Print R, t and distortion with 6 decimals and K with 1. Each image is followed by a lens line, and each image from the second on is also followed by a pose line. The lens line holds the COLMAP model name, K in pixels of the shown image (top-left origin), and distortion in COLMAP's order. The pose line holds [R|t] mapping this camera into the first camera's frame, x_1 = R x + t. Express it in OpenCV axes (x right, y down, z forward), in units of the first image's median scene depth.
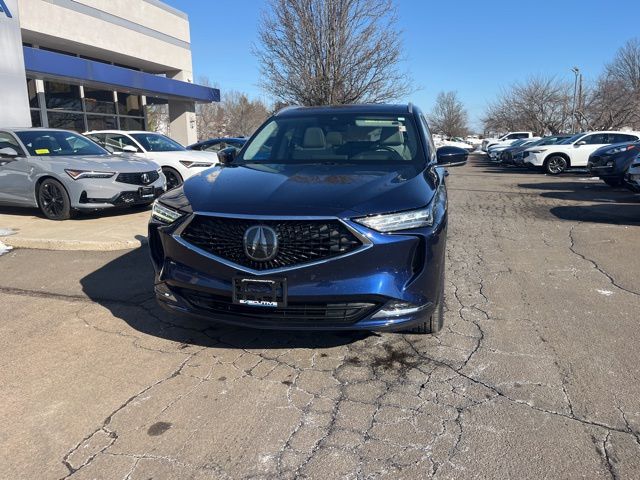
lens RADIAL K [[484.2, 0, 318.7], [0, 484.2, 243.4], [0, 0, 1]] dist [0.078900, -0.100227]
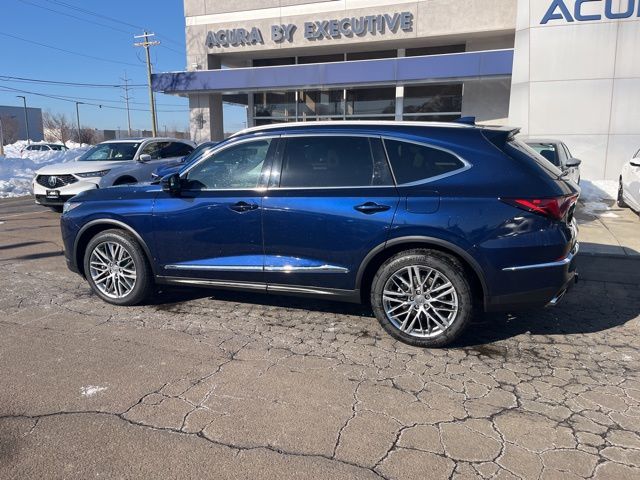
lens RADIAL K [[484.2, 0, 317.3], [0, 484.2, 237.1], [0, 0, 1]] dist [0.078900, -0.100227]
pose [[-0.119352, 0.197024, -0.973107, 1.514130], [-0.200900, 0.955046, 0.218007, -0.424881], [0.972314, 0.221517, -0.074404, 1.675404]]
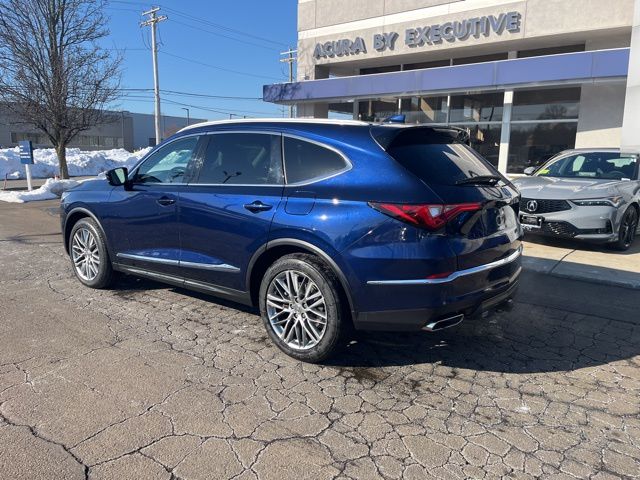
lens RADIAL K [[484.2, 0, 316.7], [0, 484.2, 228.2], [0, 0, 1]] dist [0.078900, -0.100227]
pose [[-0.406262, 0.142693, -0.902546, 1.327879], [-0.201569, 0.949405, 0.240834, -0.506590], [0.891247, 0.279767, -0.356944, 2.188043]]
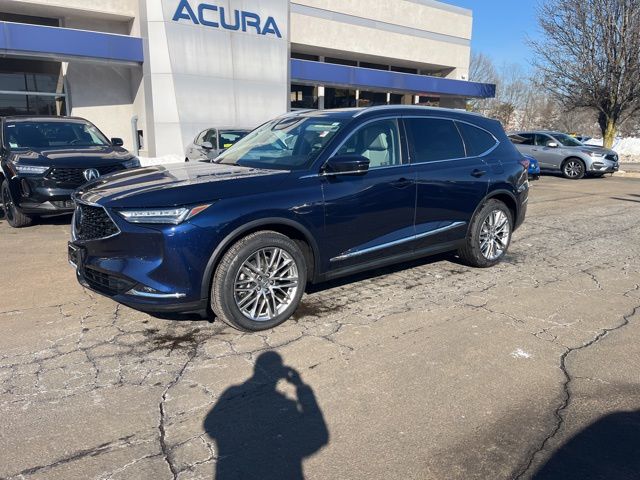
lens RADIAL K [[484.2, 0, 317.2], [0, 484.2, 236.1], [0, 0, 1]] dist [0.078900, -0.100227]
pose [[0.793106, 0.140402, -0.592681, 0.957258], [-0.143207, 0.988776, 0.042599, -0.084836], [0.592010, 0.051091, 0.804310, 0.250021]]
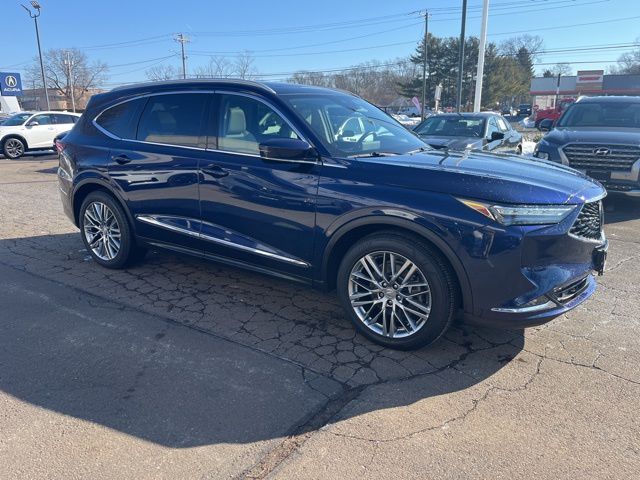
lens RADIAL K [[484.2, 0, 320.4], [0, 484.2, 239.2], [0, 0, 1]] dist [0.078900, -0.100227]
pose [[0.319339, -0.225096, 0.920518, -1.130943], [0.194838, 0.966222, 0.168681, -0.218478], [-0.927395, 0.125485, 0.352410, 0.970196]]
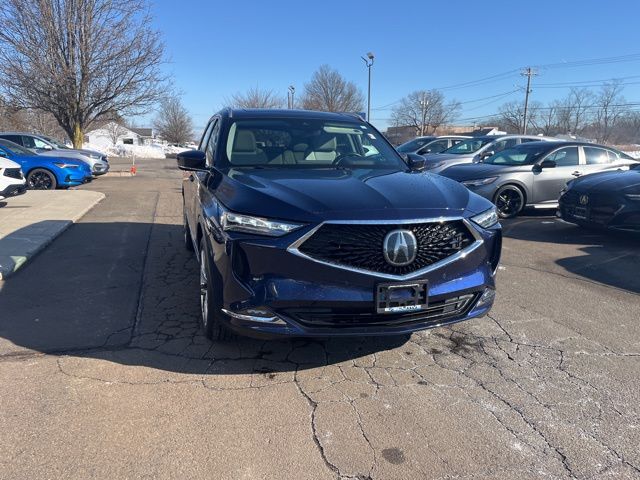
lens RADIAL K [[484.2, 0, 320.1], [0, 484.2, 240.9], [0, 0, 1]] dist [0.078900, -0.100227]
pose [[0.845241, -0.078940, 0.528522, -0.626722], [0.087804, 0.996103, 0.008356, -0.030023], [-0.527122, 0.039344, 0.848878, 0.194907]]
